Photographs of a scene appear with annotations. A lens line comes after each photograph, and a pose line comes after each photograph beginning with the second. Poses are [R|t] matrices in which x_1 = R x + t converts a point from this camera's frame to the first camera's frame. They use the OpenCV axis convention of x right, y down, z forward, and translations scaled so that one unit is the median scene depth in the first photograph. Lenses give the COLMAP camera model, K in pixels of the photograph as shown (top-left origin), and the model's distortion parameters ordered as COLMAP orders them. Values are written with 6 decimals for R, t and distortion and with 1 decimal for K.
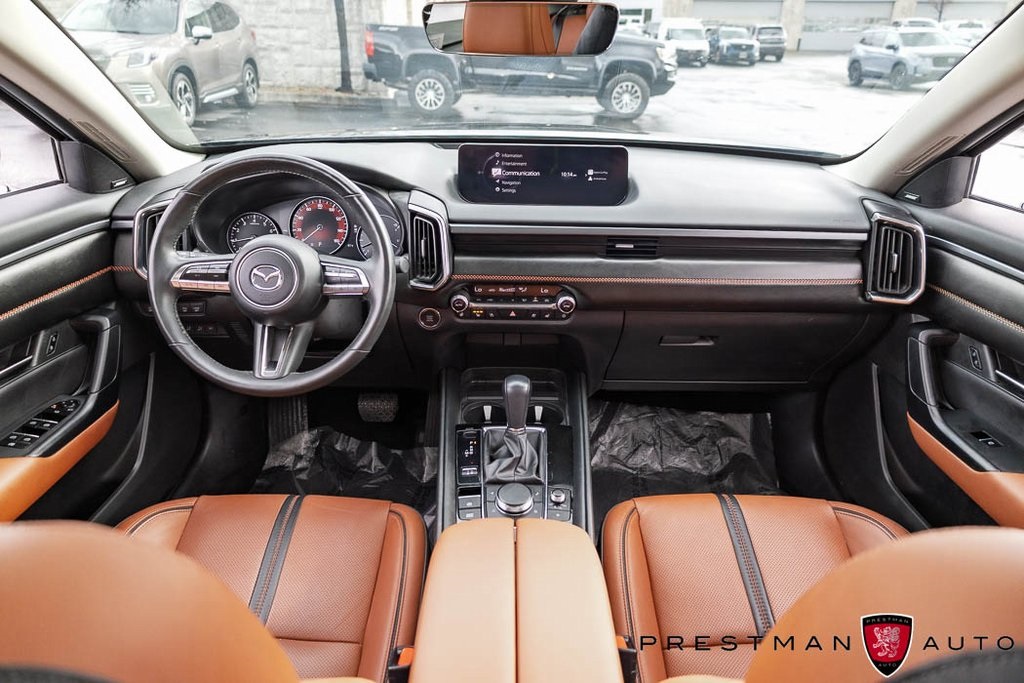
lens RADIAL K [[658.4, 0, 512.0], [0, 658.4, 341.5], [0, 0, 1]] dist [-0.004146, -0.000995]
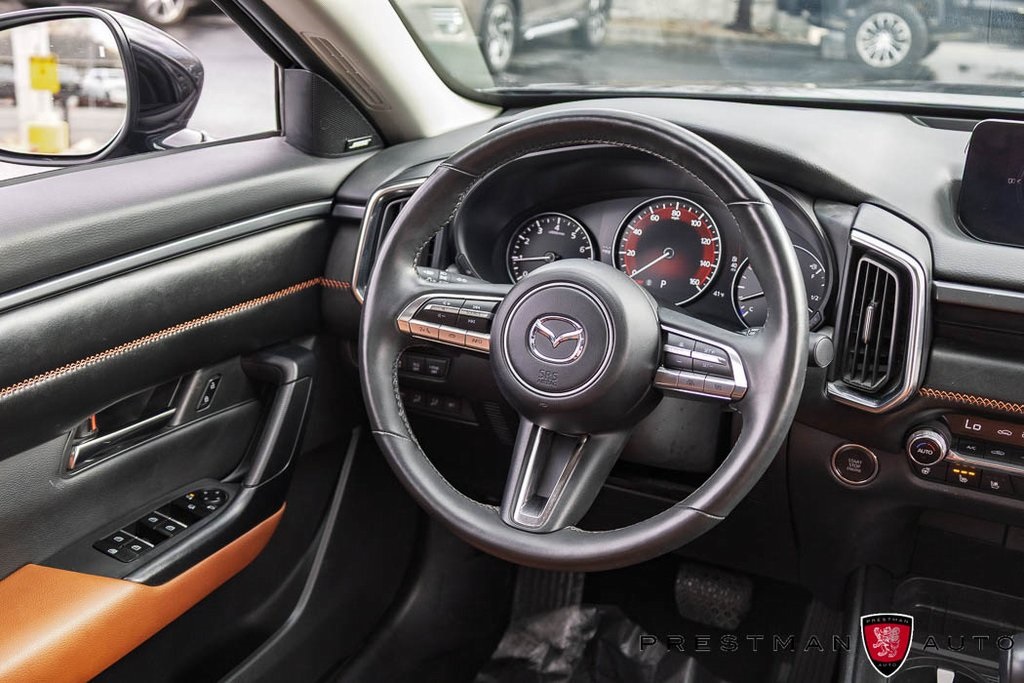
lens RADIAL K [[843.0, 0, 515.7], [0, 843.0, 314.6], [0, 0, 1]] dist [-0.028640, -0.001164]
pose [[0.899629, 0.155951, -0.407856, -0.125440], [-0.184595, 0.982308, -0.031567, -0.085560], [0.395717, 0.103687, 0.912500, 0.355635]]
